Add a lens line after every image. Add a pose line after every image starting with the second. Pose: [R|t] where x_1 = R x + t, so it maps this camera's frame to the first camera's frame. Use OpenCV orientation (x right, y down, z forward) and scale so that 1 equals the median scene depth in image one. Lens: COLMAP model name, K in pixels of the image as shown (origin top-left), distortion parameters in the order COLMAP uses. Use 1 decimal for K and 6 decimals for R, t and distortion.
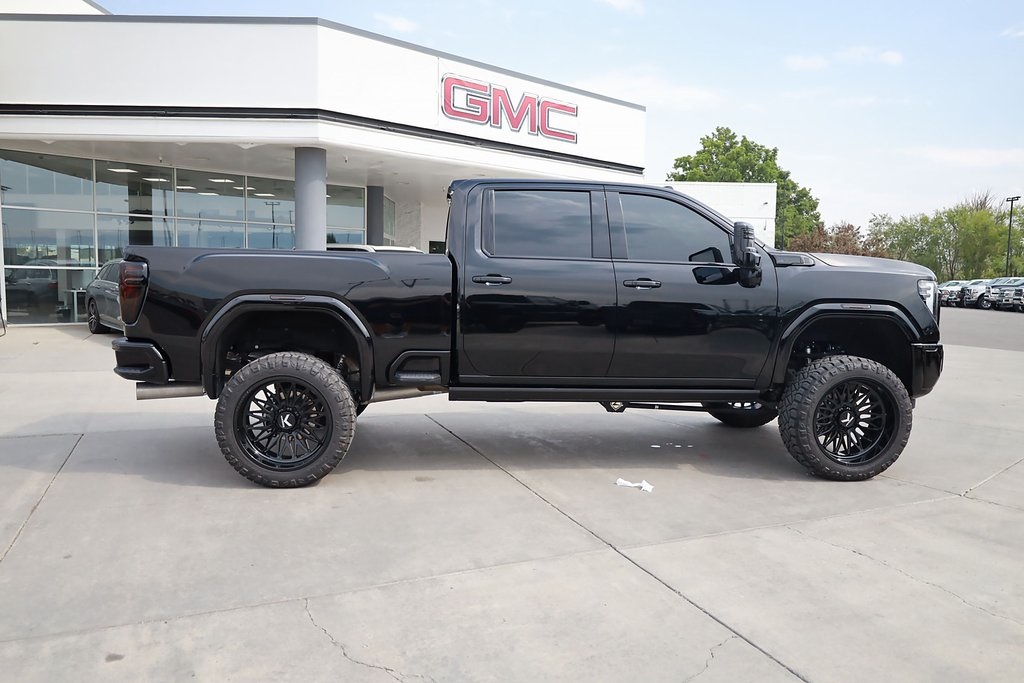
lens RADIAL K [[774.4, 0, 512.0], [0, 774.4, 341.5], [0, 0, 1]] dist [-0.006555, -0.006507]
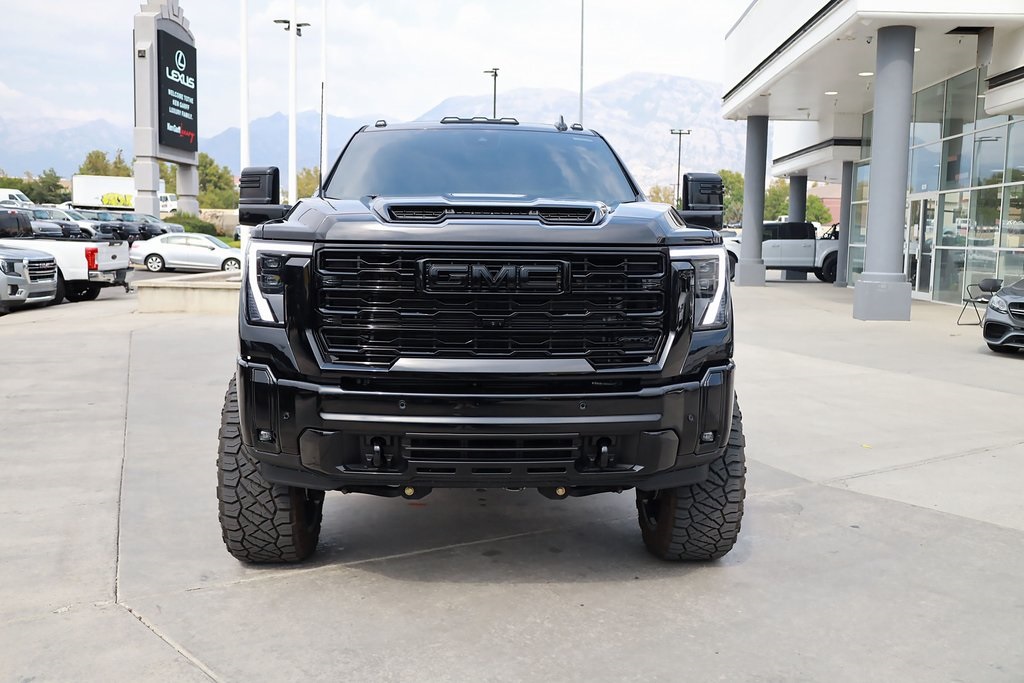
lens RADIAL K [[986.7, 0, 512.0], [0, 986.7, 341.5], [0, 0, 1]] dist [0.008584, -0.003488]
pose [[-0.067382, 0.085664, -0.994043, 0.417714], [-0.103672, 0.990313, 0.092370, -0.031404], [0.992326, 0.109279, -0.057848, 0.427376]]
